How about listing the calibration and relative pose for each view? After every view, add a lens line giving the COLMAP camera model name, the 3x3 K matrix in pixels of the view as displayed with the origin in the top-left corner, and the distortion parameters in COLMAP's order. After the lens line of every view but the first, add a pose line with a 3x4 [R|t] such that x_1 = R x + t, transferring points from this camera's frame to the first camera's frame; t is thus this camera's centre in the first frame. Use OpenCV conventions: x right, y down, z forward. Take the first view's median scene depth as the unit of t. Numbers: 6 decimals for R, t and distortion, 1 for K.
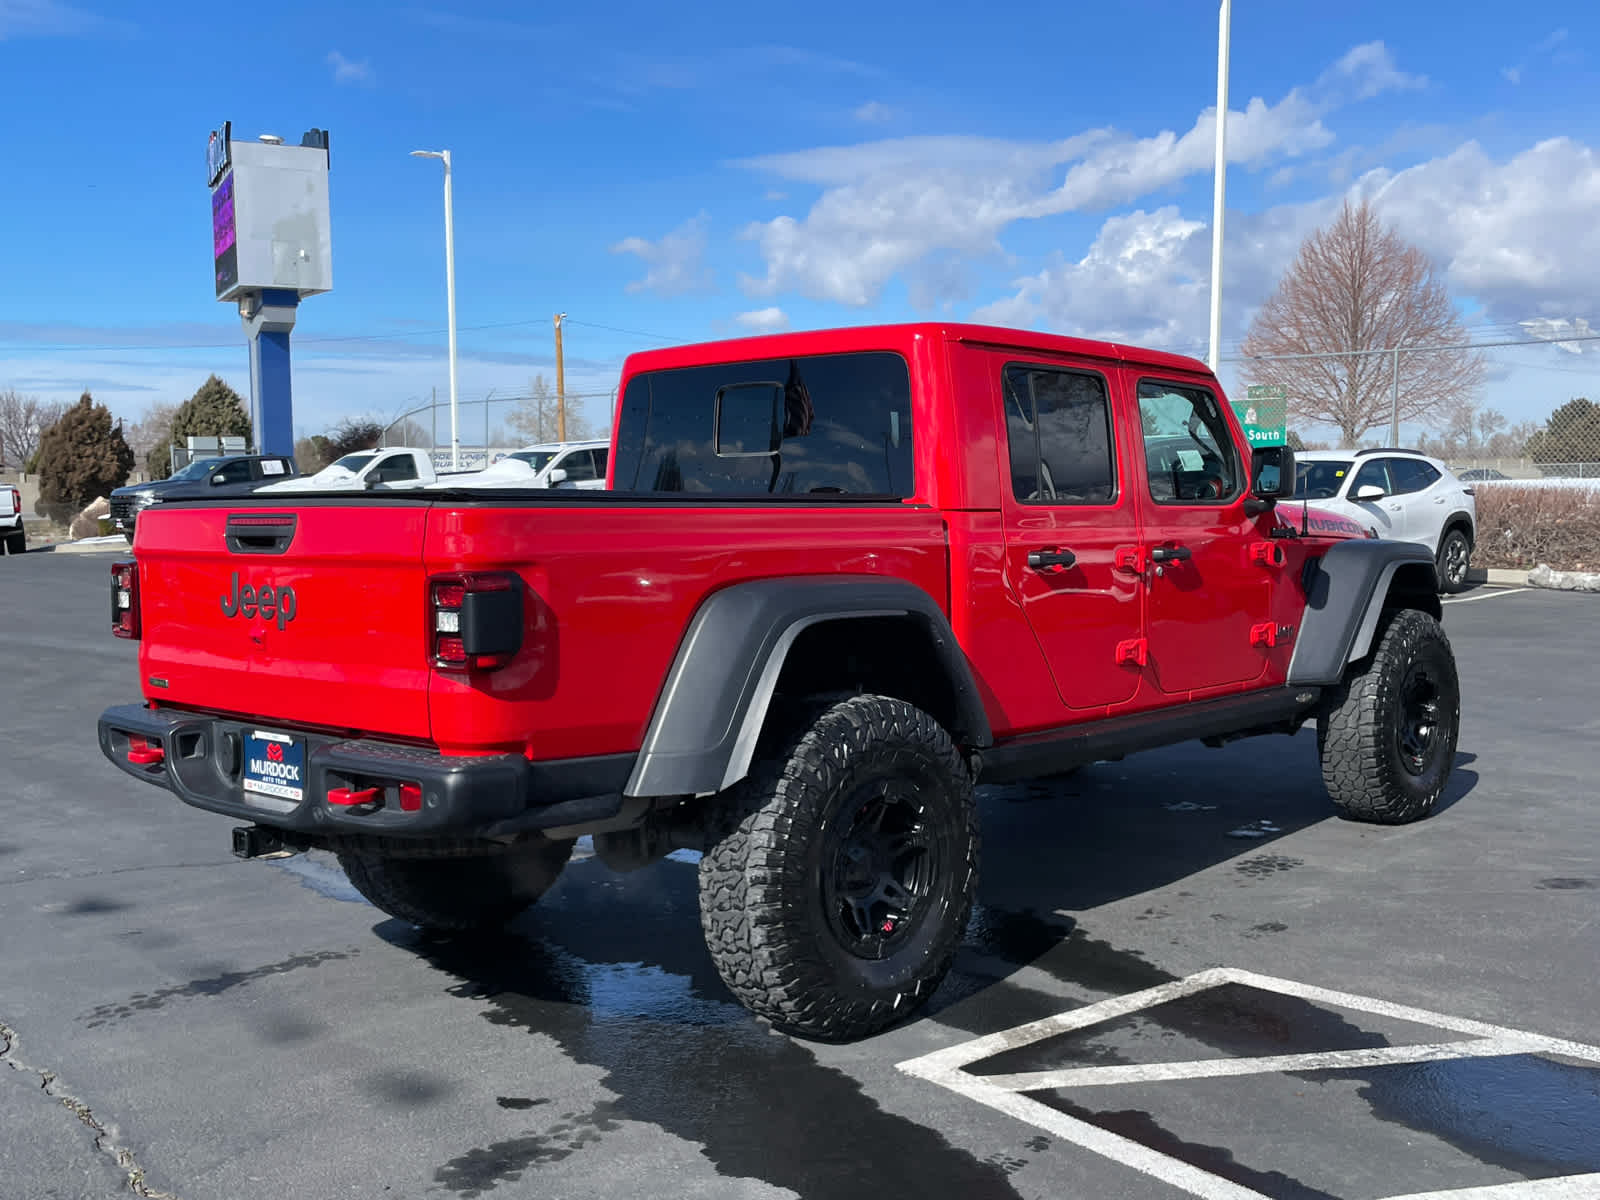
lens RADIAL K [[1630.6, 0, 818.8], [0, 1630.6, 615.5], [0, 0, 1]] dist [0.123483, -0.204340]
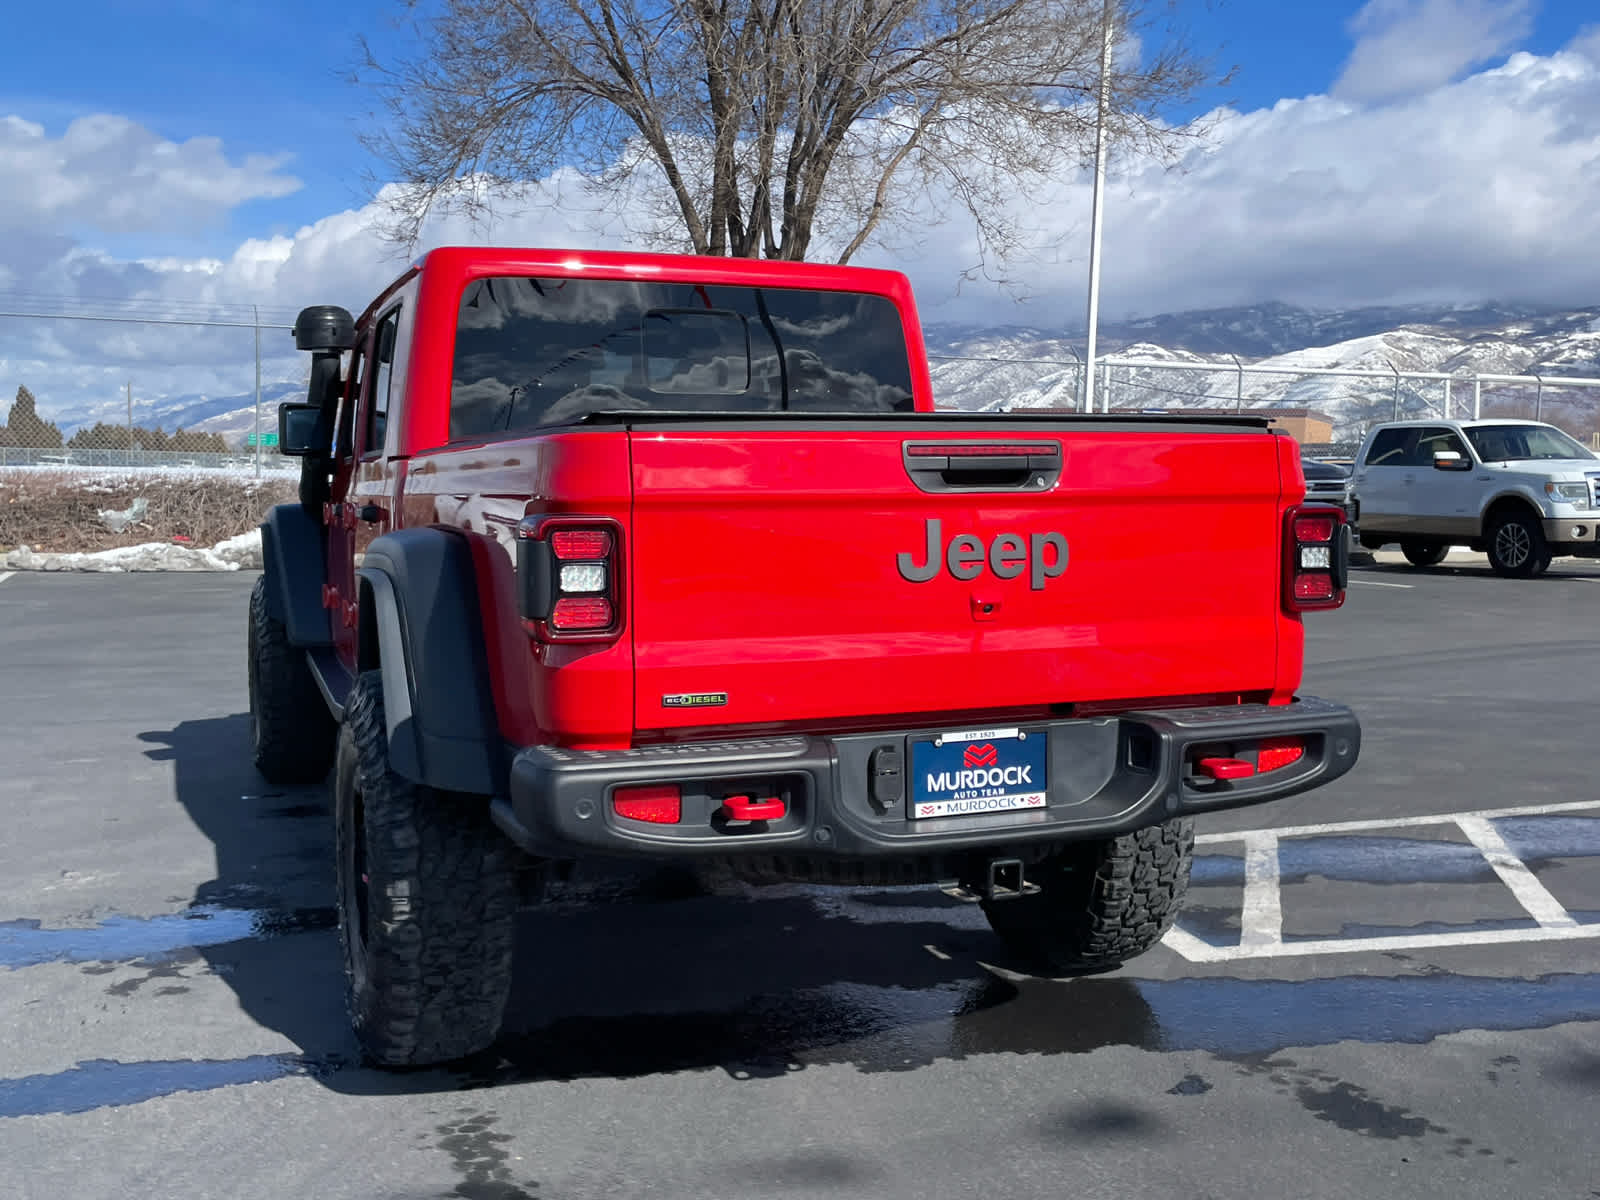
lens RADIAL K [[1640.4, 0, 825.2], [0, 1640.4, 577.8], [0, 0, 1]] dist [0.105677, -0.144260]
pose [[0.424674, -0.046444, 0.904154, -0.995499], [0.062474, 0.997806, 0.021911, -0.018751], [-0.903188, 0.047181, 0.426643, 0.707400]]
